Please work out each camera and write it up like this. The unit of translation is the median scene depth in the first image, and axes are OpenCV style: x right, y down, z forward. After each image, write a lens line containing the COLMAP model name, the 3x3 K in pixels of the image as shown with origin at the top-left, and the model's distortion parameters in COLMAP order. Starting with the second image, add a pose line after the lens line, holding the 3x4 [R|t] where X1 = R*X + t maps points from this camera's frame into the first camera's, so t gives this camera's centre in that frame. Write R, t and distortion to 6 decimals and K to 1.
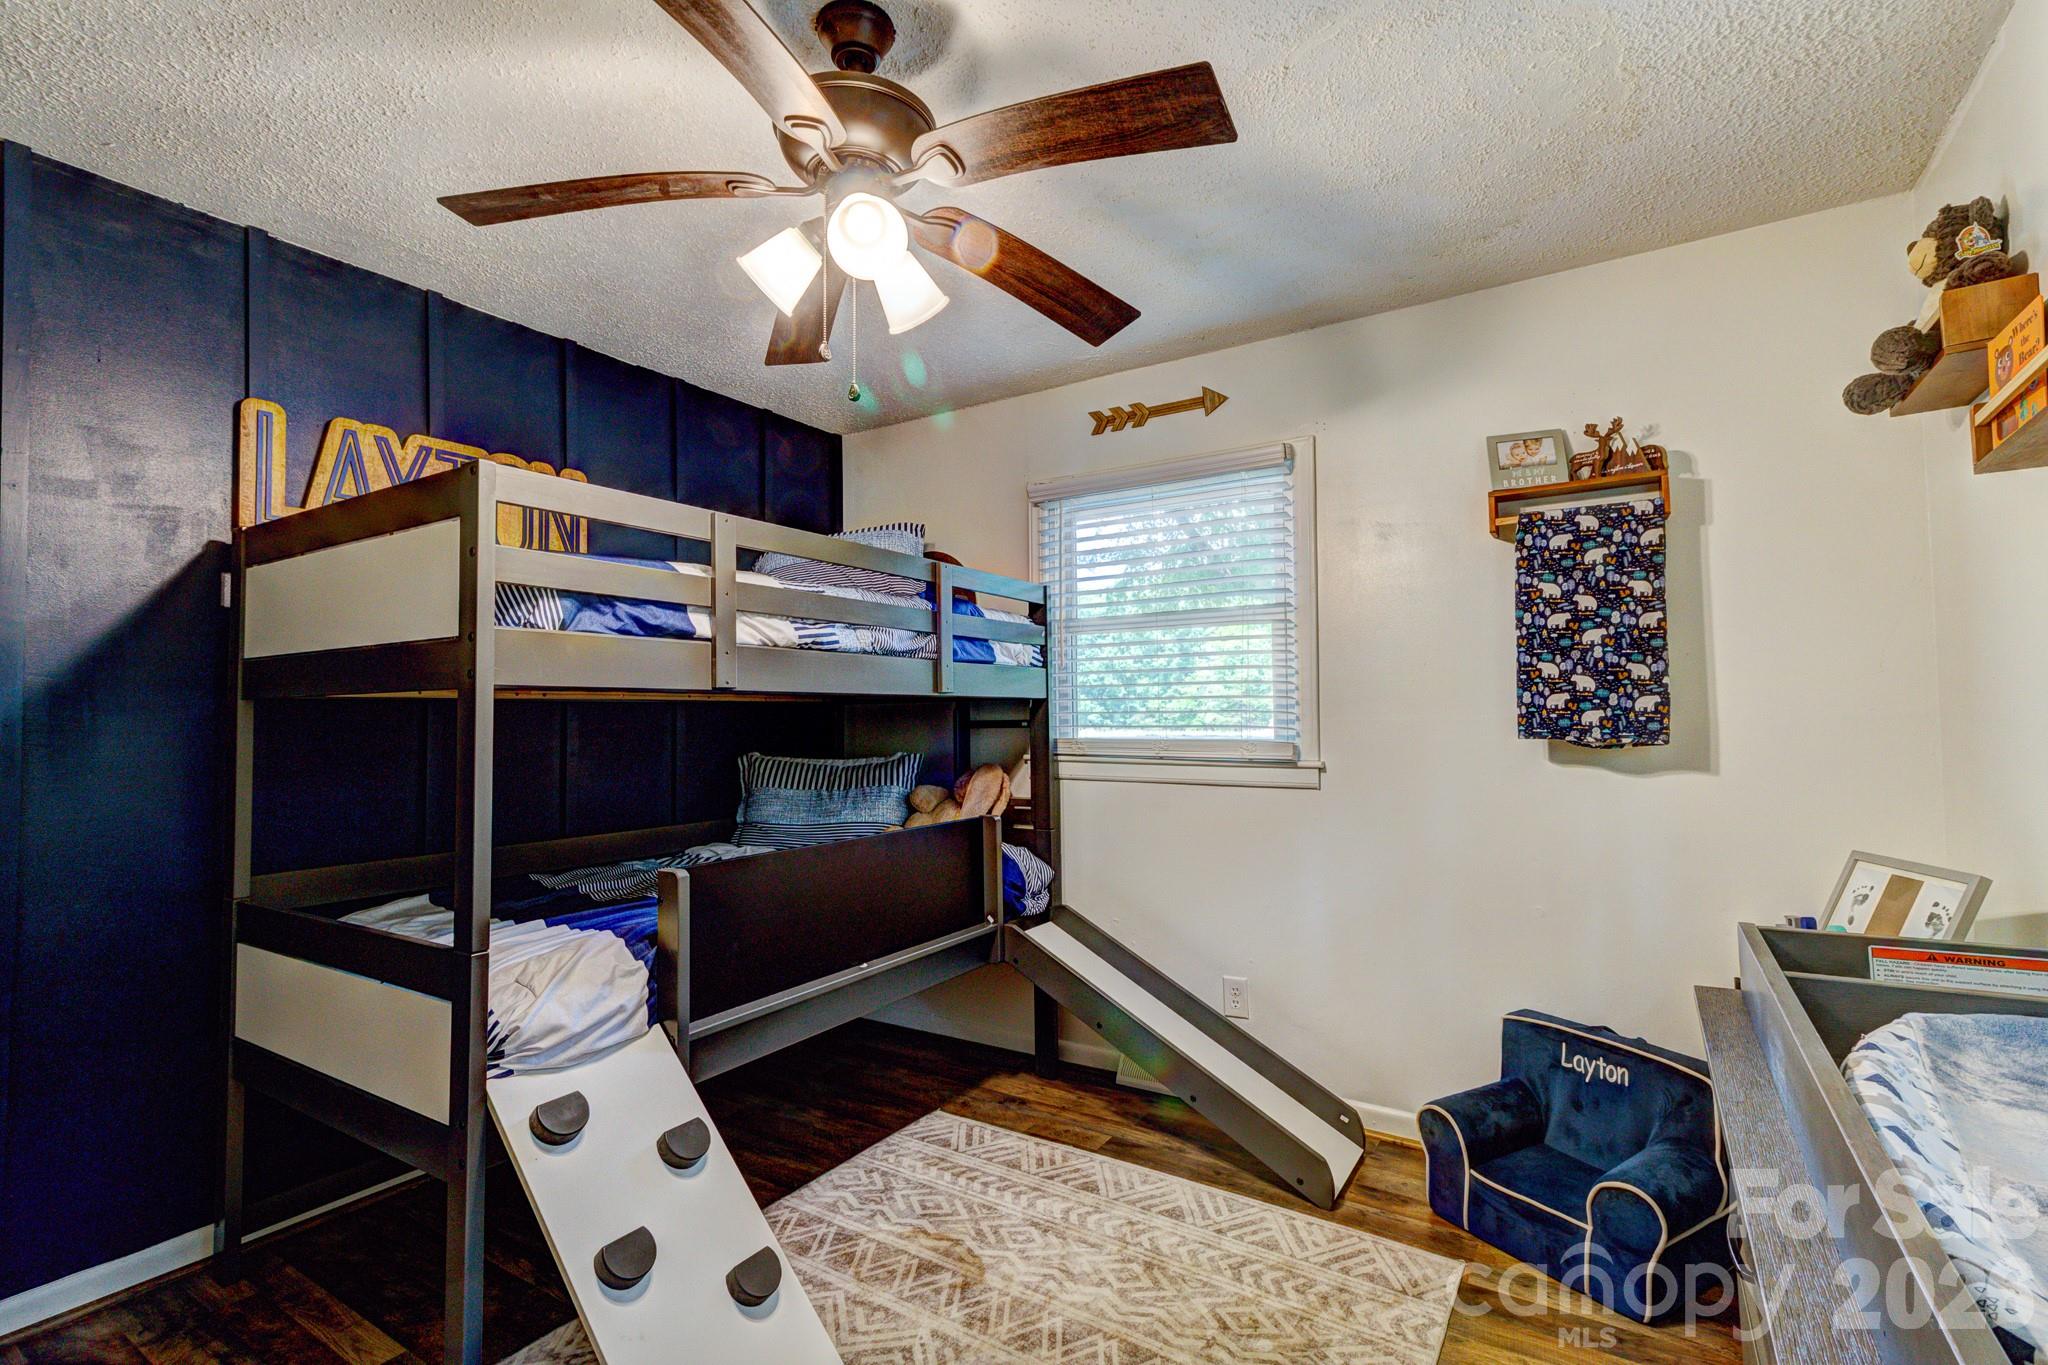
lens RADIAL K [[938.4, 0, 1024.9], [0, 938.4, 685.0], [0, 0, 1]] dist [0.002737, 0.000171]
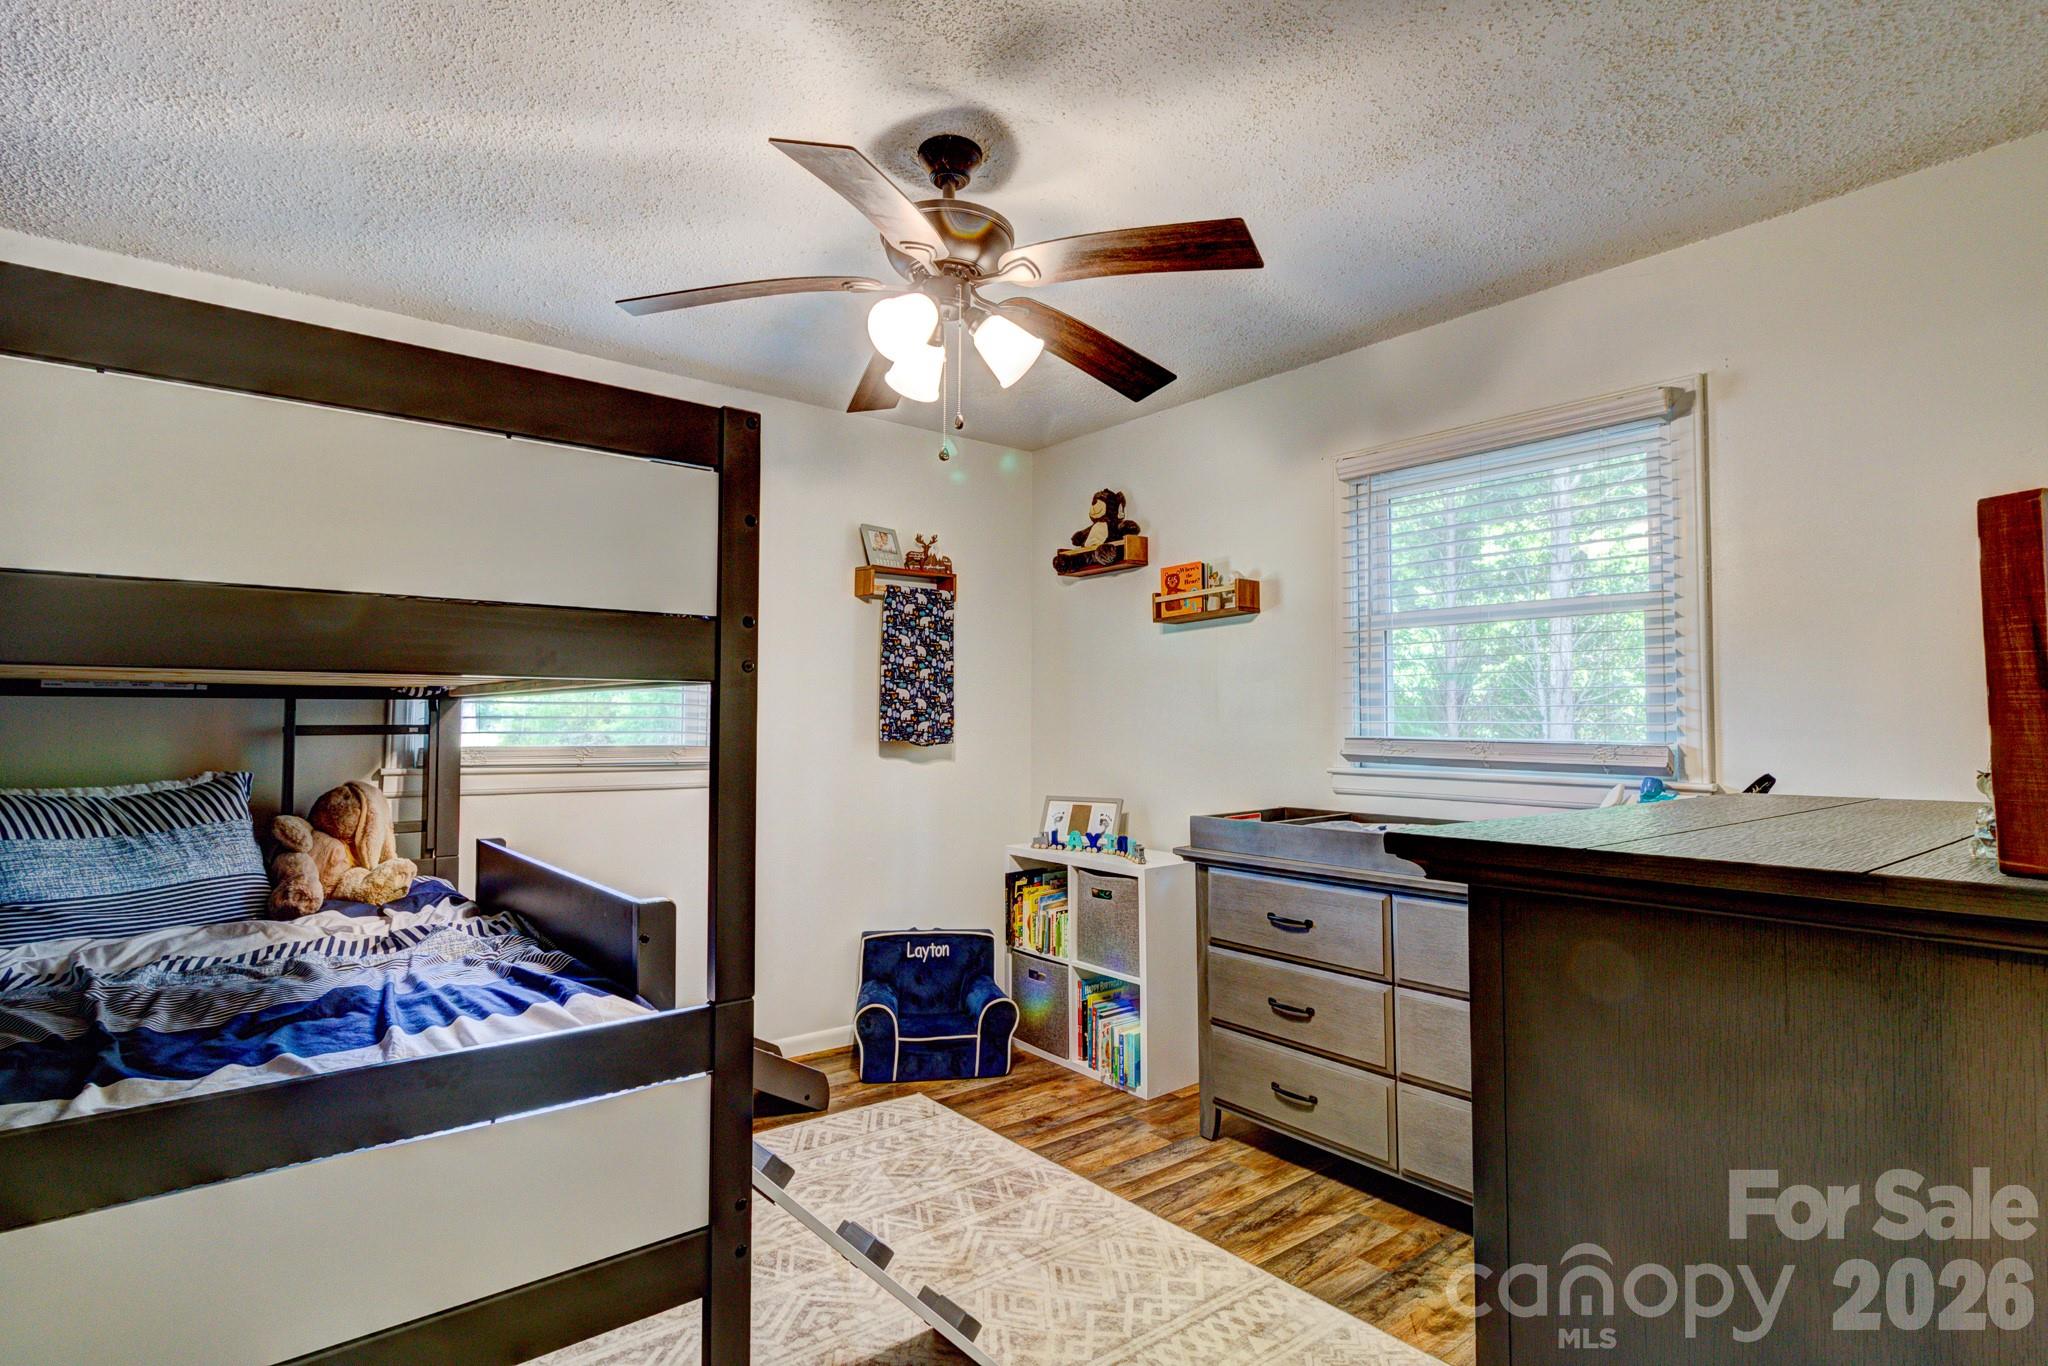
lens RADIAL K [[1016.3, 0, 1023.9], [0, 1016.3, 688.2], [0, 0, 1]] dist [-0.001454, 0.000267]
pose [[0.306487, 0.044017, 0.950857, -0.930680], [-0.037213, 0.998721, -0.034238, 0.023347], [-0.951147, -0.024891, 0.307733, 0.331388]]
